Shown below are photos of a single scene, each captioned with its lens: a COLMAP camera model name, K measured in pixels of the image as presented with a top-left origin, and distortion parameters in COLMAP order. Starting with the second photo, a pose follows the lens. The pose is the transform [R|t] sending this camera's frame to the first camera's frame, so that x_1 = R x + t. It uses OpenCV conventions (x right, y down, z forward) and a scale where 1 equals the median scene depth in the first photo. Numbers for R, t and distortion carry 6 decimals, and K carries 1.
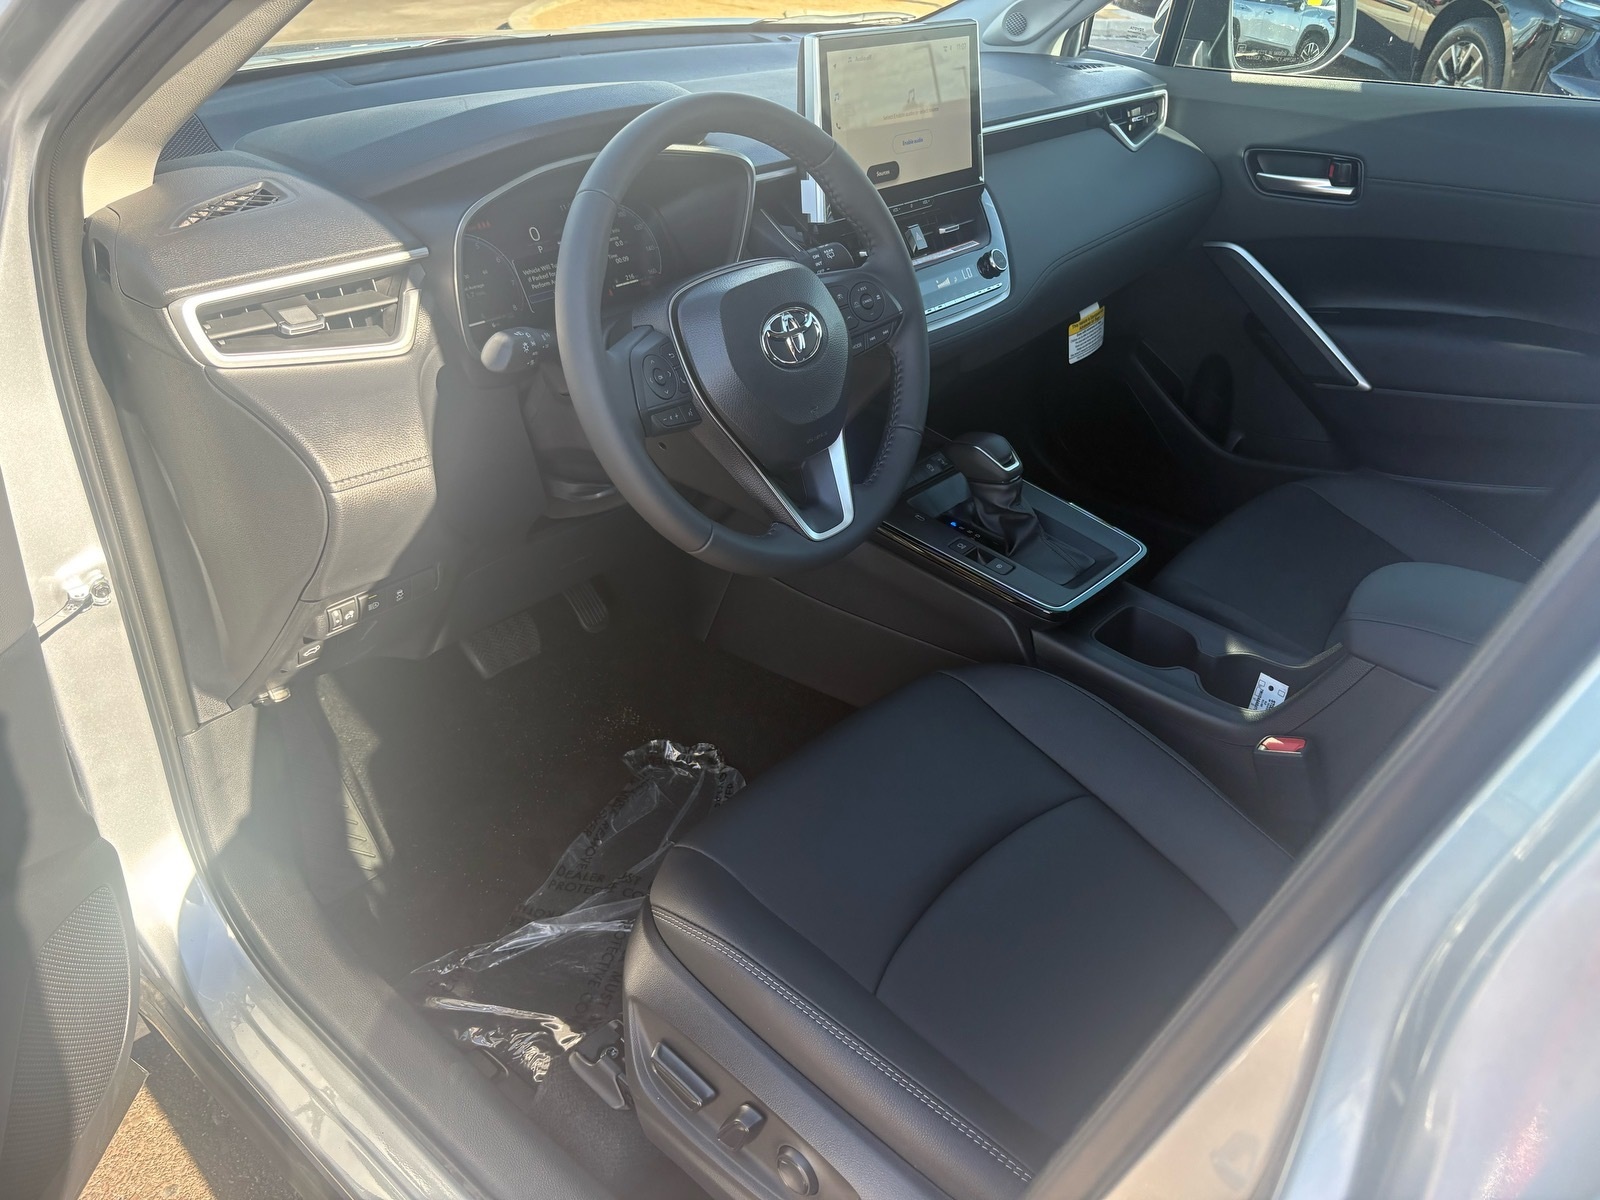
lens RADIAL K [[1236.3, 0, 806.4], [0, 1236.3, 591.4], [0, 0, 1]] dist [0.037862, -0.037267]
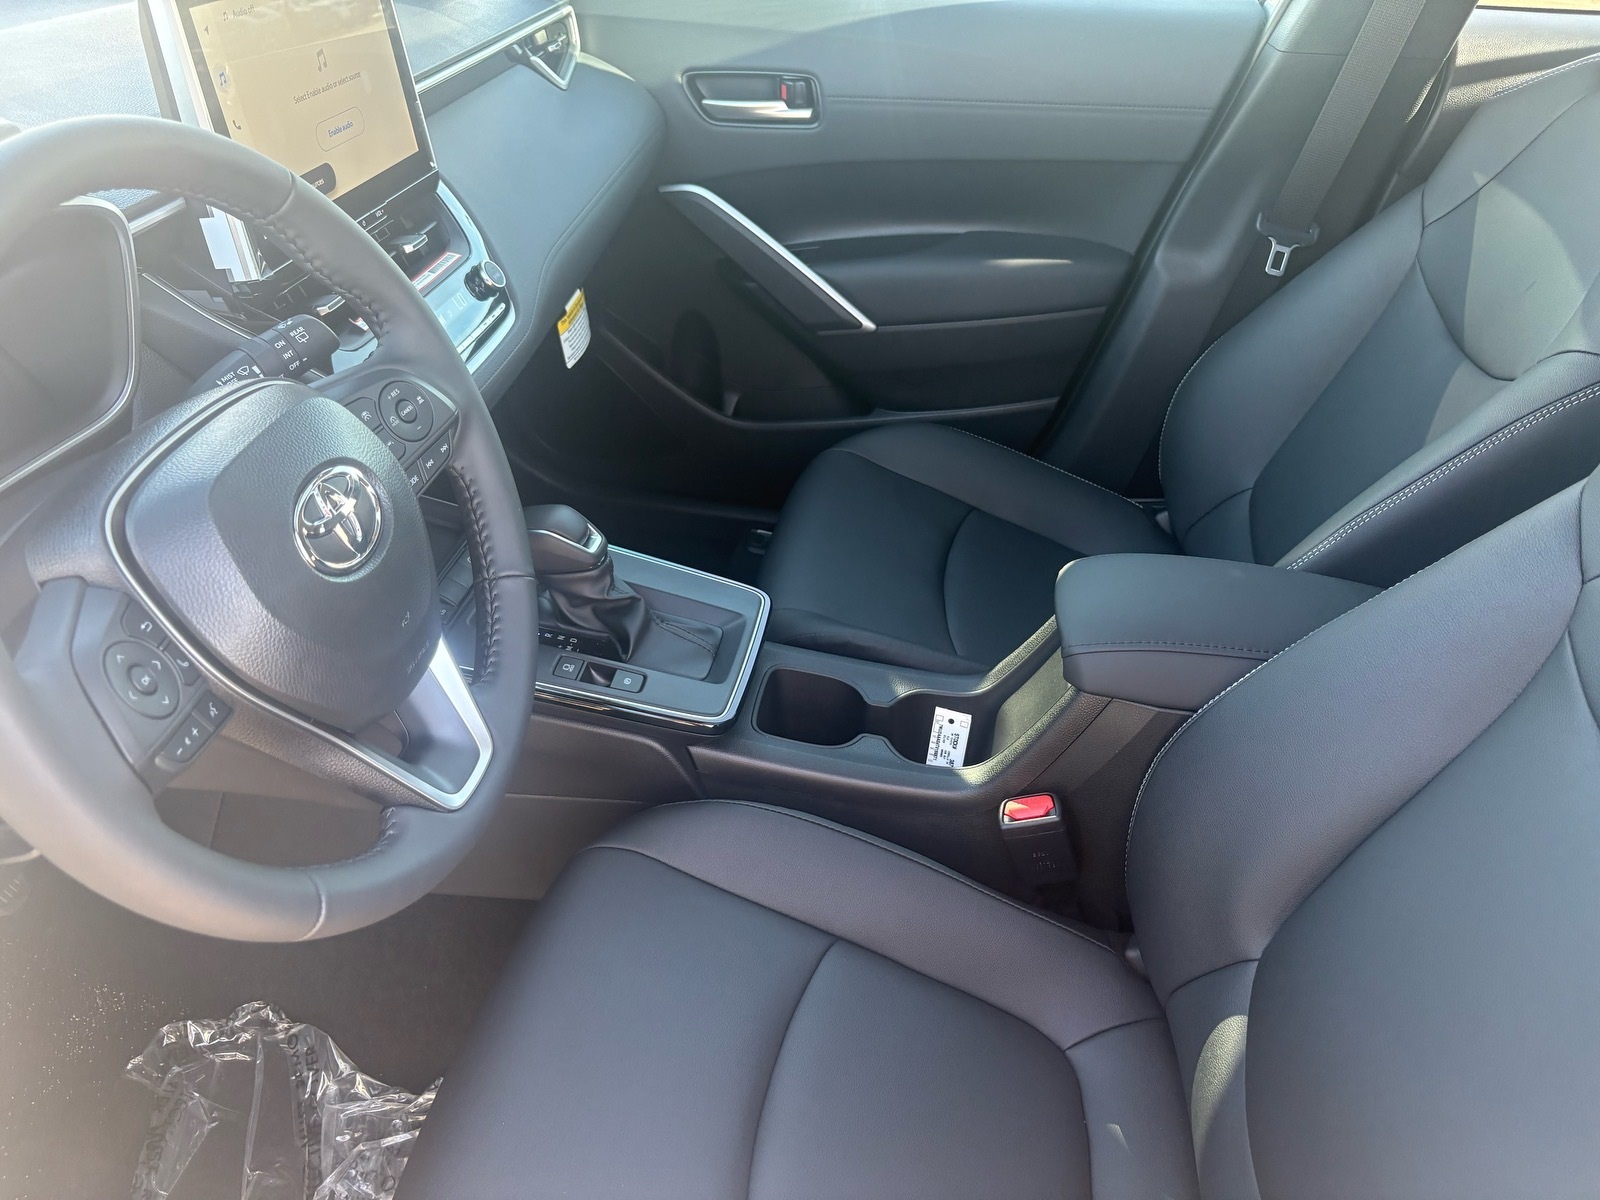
lens RADIAL K [[1236.3, 0, 807.4], [0, 1236.3, 610.7], [0, 0, 1]] dist [0.037862, -0.037267]
pose [[0.850304, -0.287750, 0.440661, -0.069720], [0.246127, 0.957510, 0.150321, -0.143091], [-0.465192, -0.019359, 0.884998, 0.261806]]
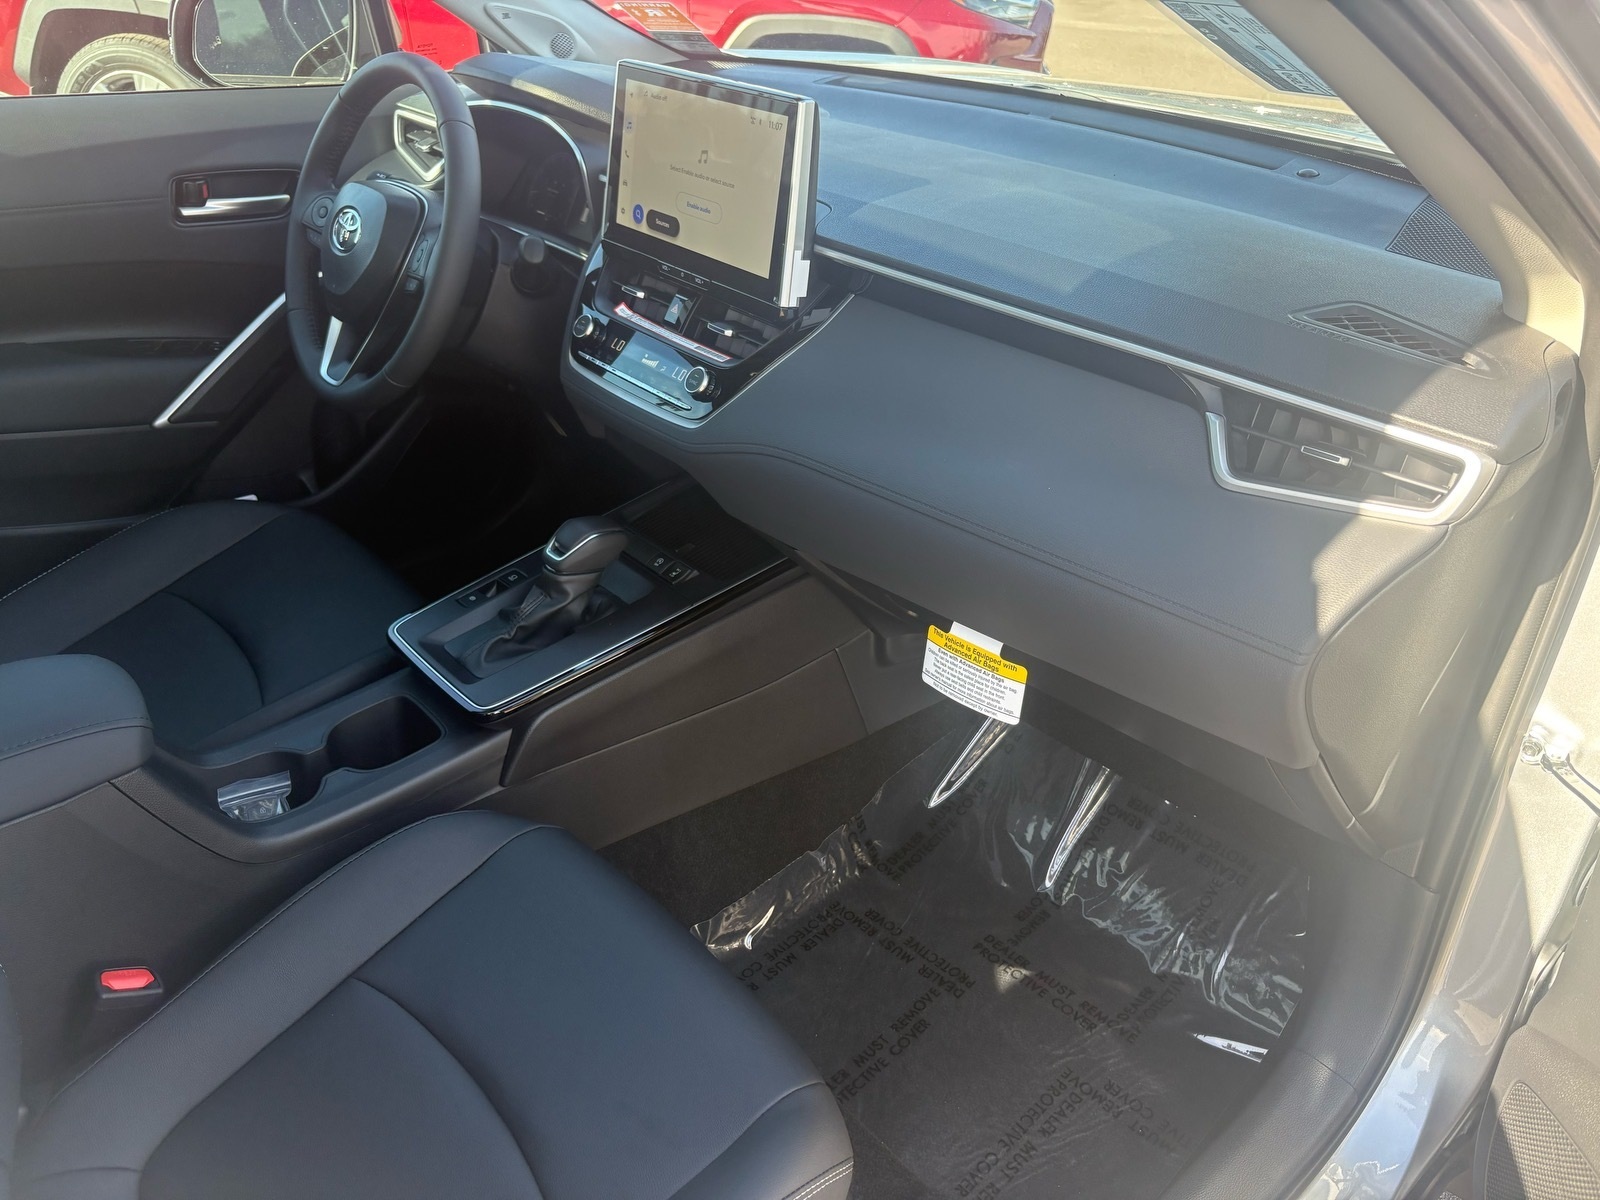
lens RADIAL K [[1236.3, 0, 806.2], [0, 1236.3, 587.1], [0, 0, 1]] dist [0.037862, -0.037267]
pose [[-0.146676, 0.463892, -0.873665, 0.925911], [-0.524834, 0.712155, 0.466246, -0.593614], [0.838472, 0.526916, 0.139010, 1.034188]]
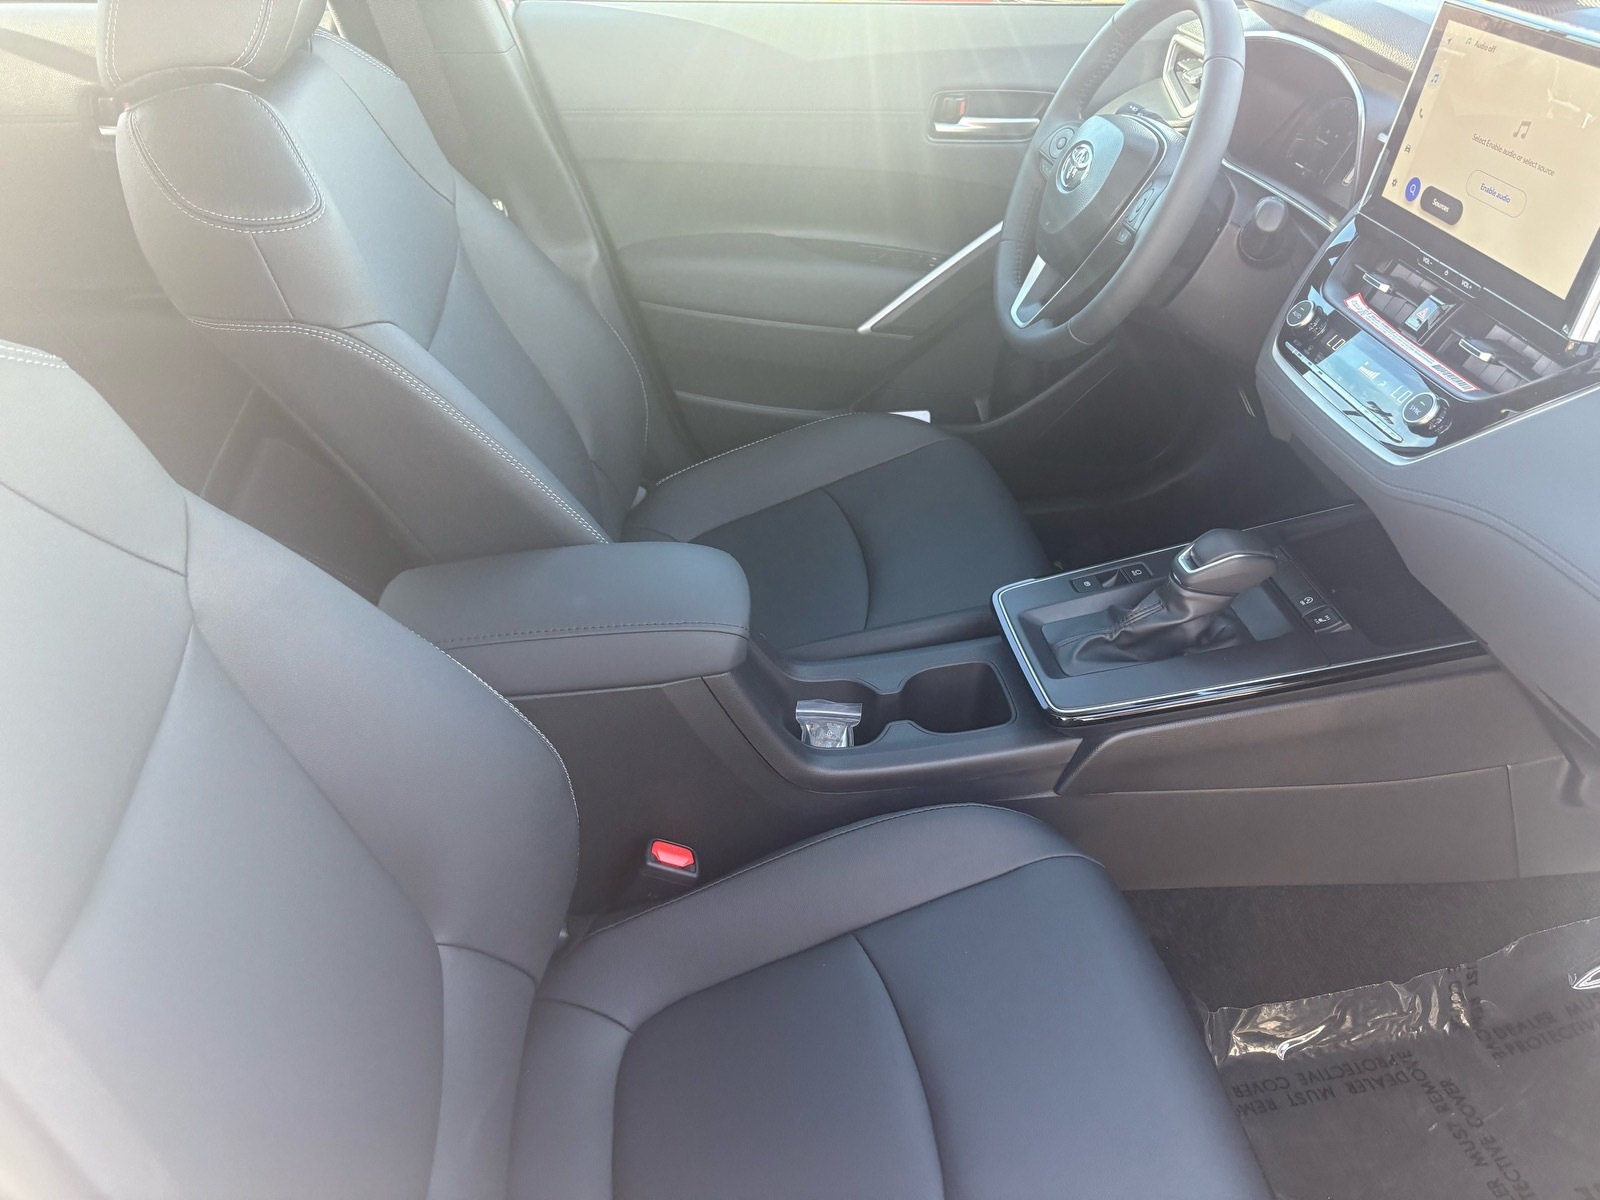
lens RADIAL K [[1236.3, 0, 797.5], [0, 1236.3, 607.8], [0, 0, 1]] dist [0.037862, -0.037267]
pose [[-0.671423, 0.399644, -0.624080, 0.833203], [-0.383004, 0.533808, 0.753895, -0.586586], [0.634428, 0.745207, -0.205346, 1.019324]]
